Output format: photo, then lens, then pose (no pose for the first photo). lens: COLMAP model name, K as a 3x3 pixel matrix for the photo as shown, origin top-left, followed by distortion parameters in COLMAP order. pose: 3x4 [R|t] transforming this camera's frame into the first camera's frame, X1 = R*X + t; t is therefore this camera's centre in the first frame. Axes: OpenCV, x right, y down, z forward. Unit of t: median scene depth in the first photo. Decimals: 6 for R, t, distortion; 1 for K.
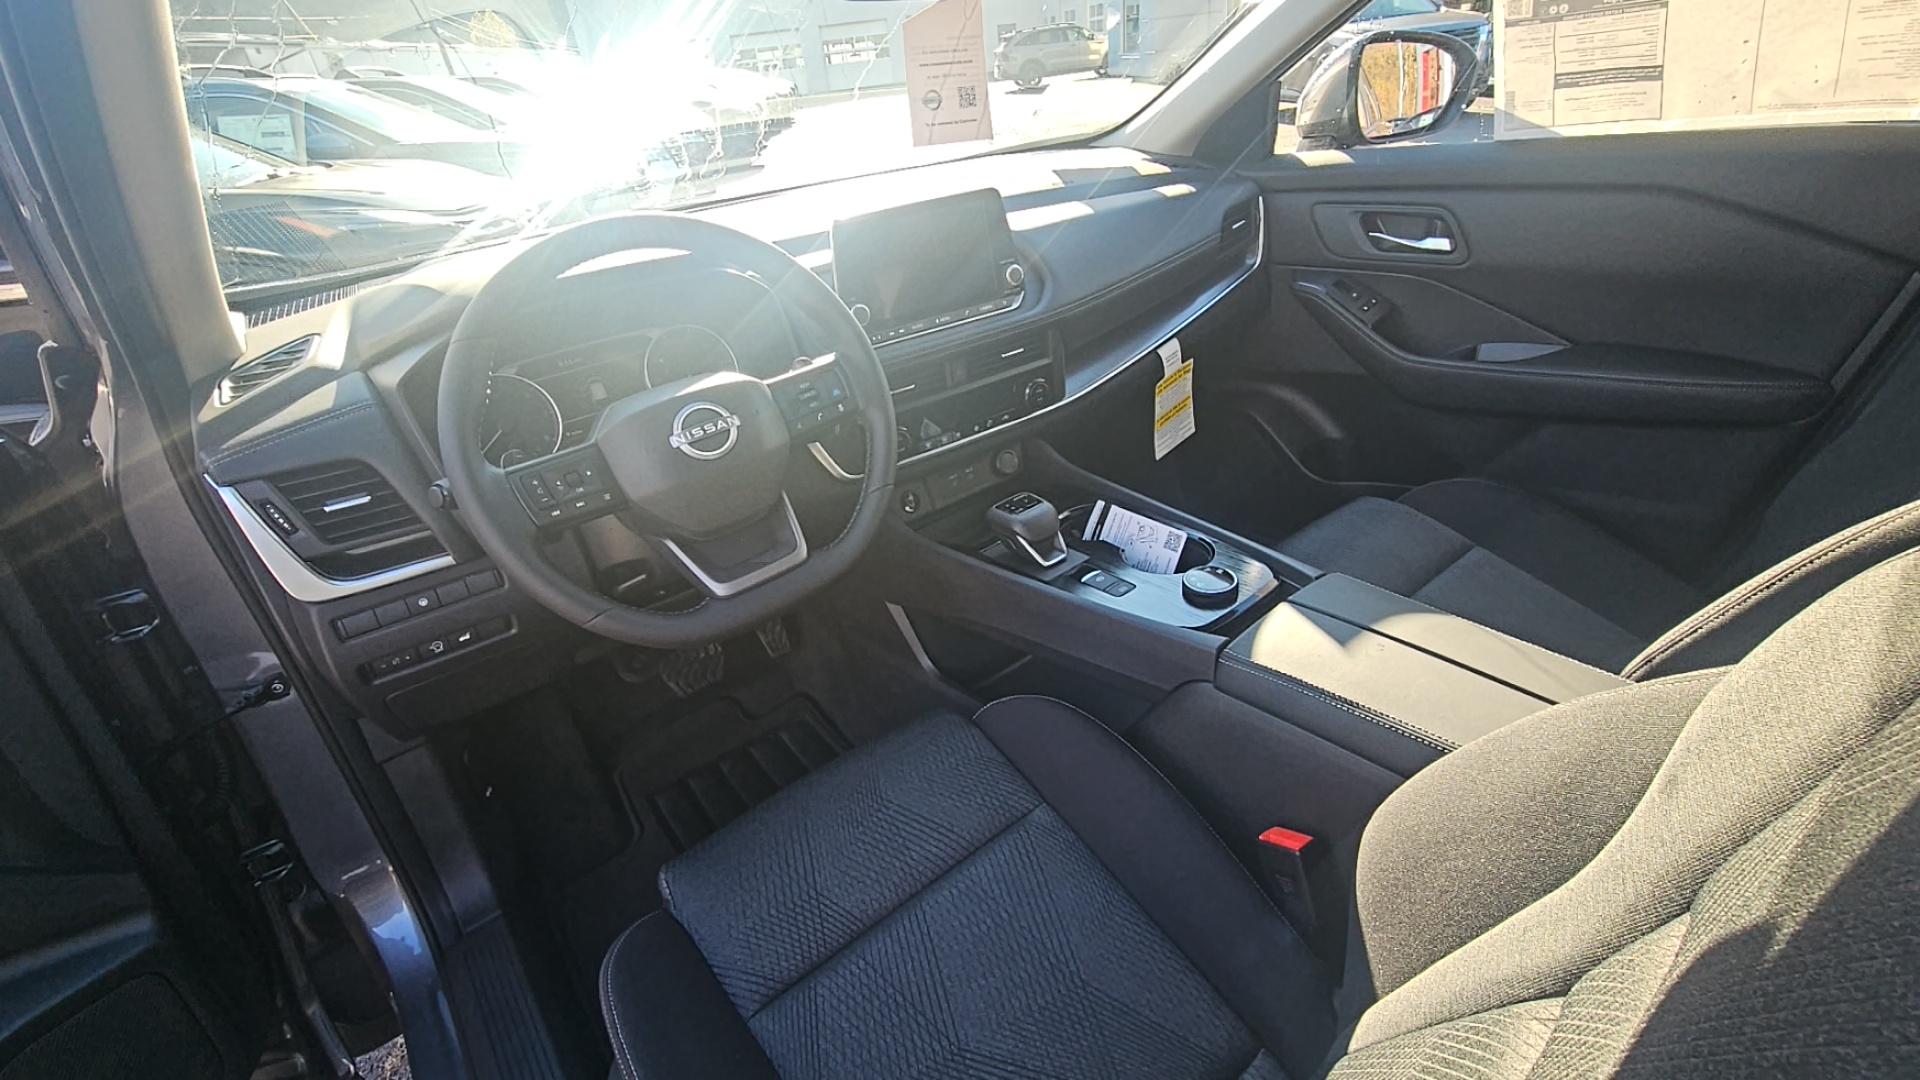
lens RADIAL K [[835.3, 0, 953.6], [0, 835.3, 543.3], [0, 0, 1]] dist [0.015297, -0.000505]
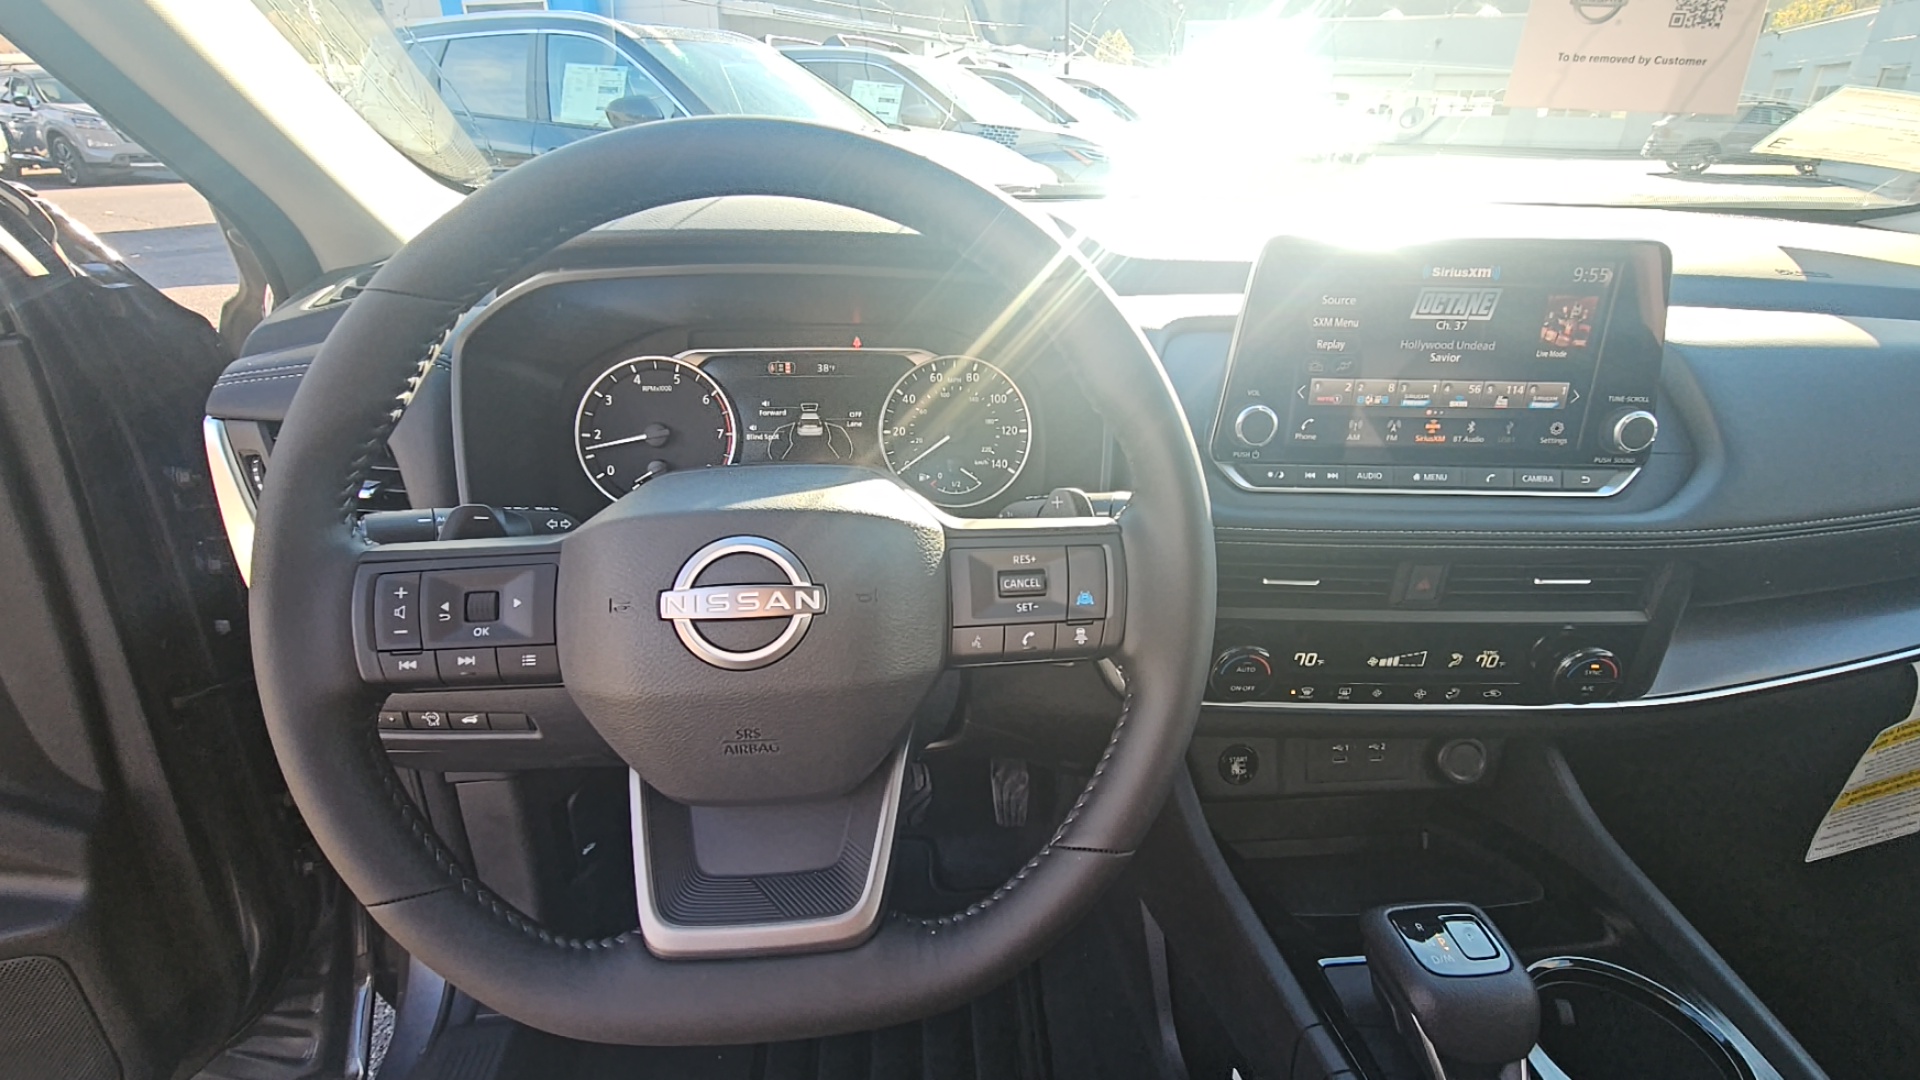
lens RADIAL K [[846.6, 0, 963.9], [0, 846.6, 536.8], [0, 0, 1]] dist [0.035470, -0.016910]
pose [[0.831549, 0.347585, -0.433256, -0.008722], [-0.363221, 0.930398, 0.049293, -0.127075], [0.420234, 0.116378, 0.899922, 0.344909]]
